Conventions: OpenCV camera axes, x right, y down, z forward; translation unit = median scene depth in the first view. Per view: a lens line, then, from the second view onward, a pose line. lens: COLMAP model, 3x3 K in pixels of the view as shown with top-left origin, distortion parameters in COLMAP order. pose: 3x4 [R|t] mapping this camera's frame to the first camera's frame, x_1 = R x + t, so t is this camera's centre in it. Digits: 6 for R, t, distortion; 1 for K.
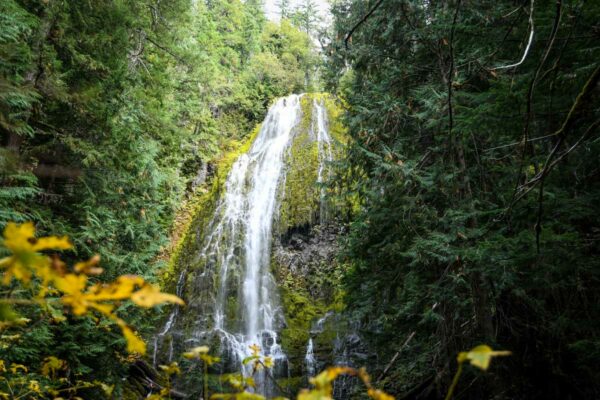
lens RADIAL K [[626.0, 0, 300.0], [0, 626.0, 200.0], [0, 0, 1]] dist [-0.088992, 0.001346]
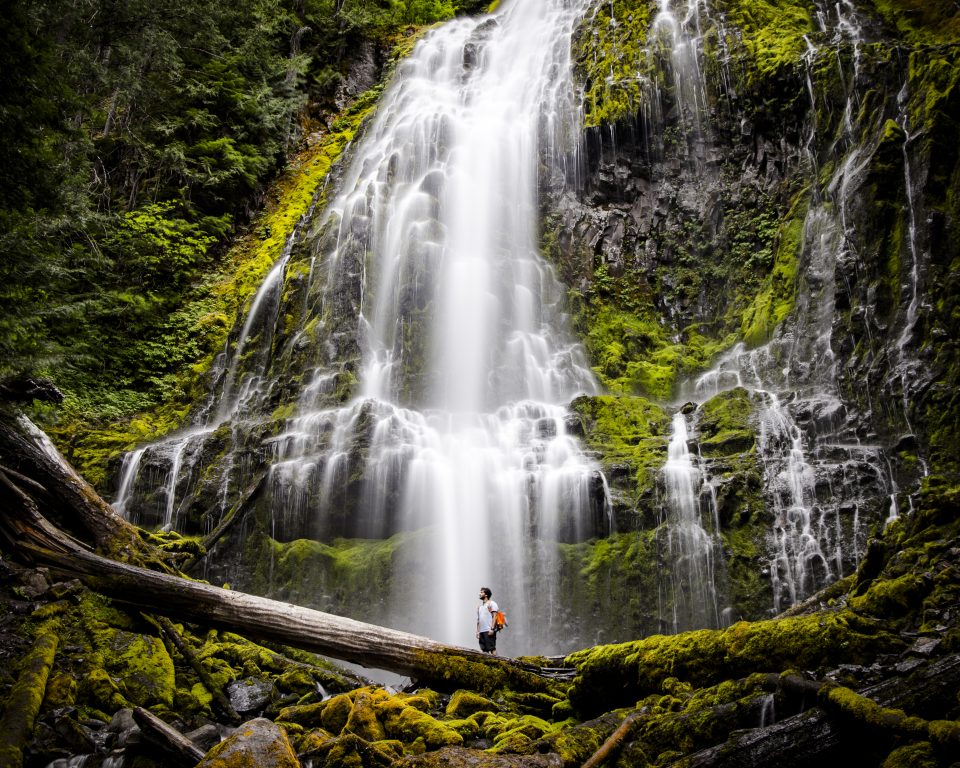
lens RADIAL K [[986.4, 0, 480.0], [0, 986.4, 384.0], [0, 0, 1]] dist [-0.106065, 0.020081]
pose [[0.981920, -0.082084, -0.170572, 0.004983], [0.085317, 0.996285, 0.011698, 0.180753], [0.168978, -0.026039, 0.985276, 0.476714]]
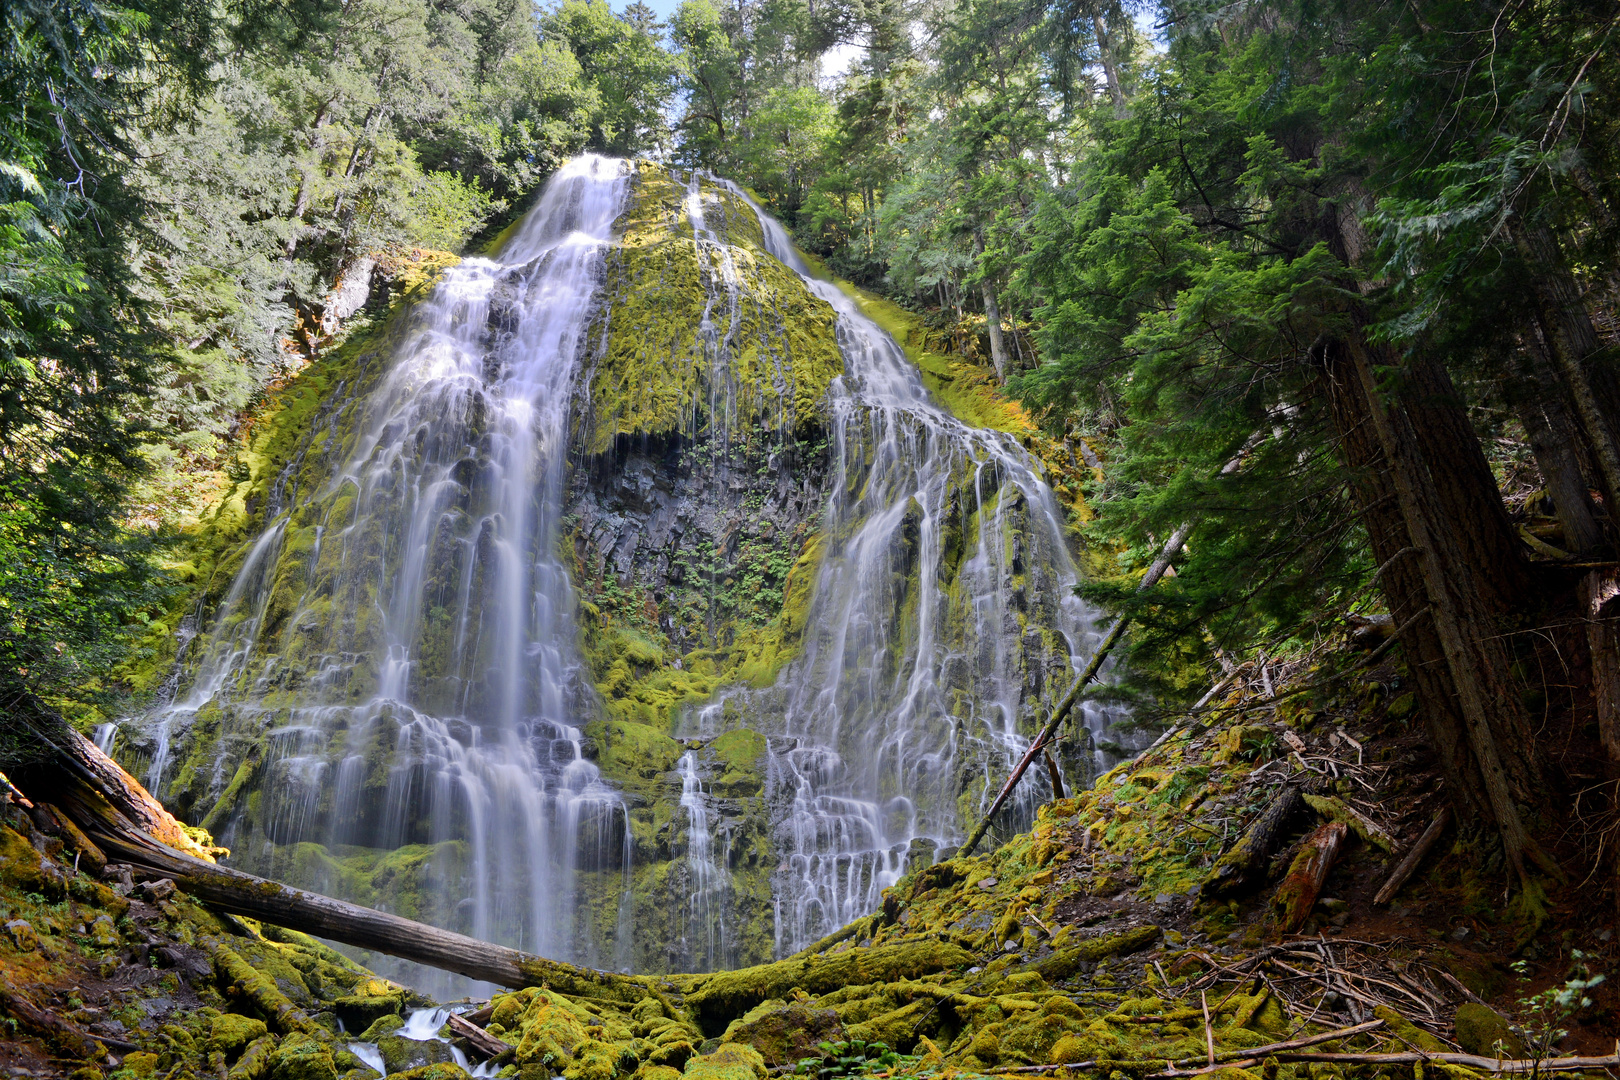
lens RADIAL K [[1283.7, 0, 810.0], [0, 1283.7, 540.0], [0, 0, 1]] dist [-0.091862, -0.002784]
pose [[0.972517, 0.072774, 0.221166, -0.069526], [-0.060370, 0.996227, -0.062345, 0.142933], [-0.224868, 0.047280, 0.973241, 0.329632]]
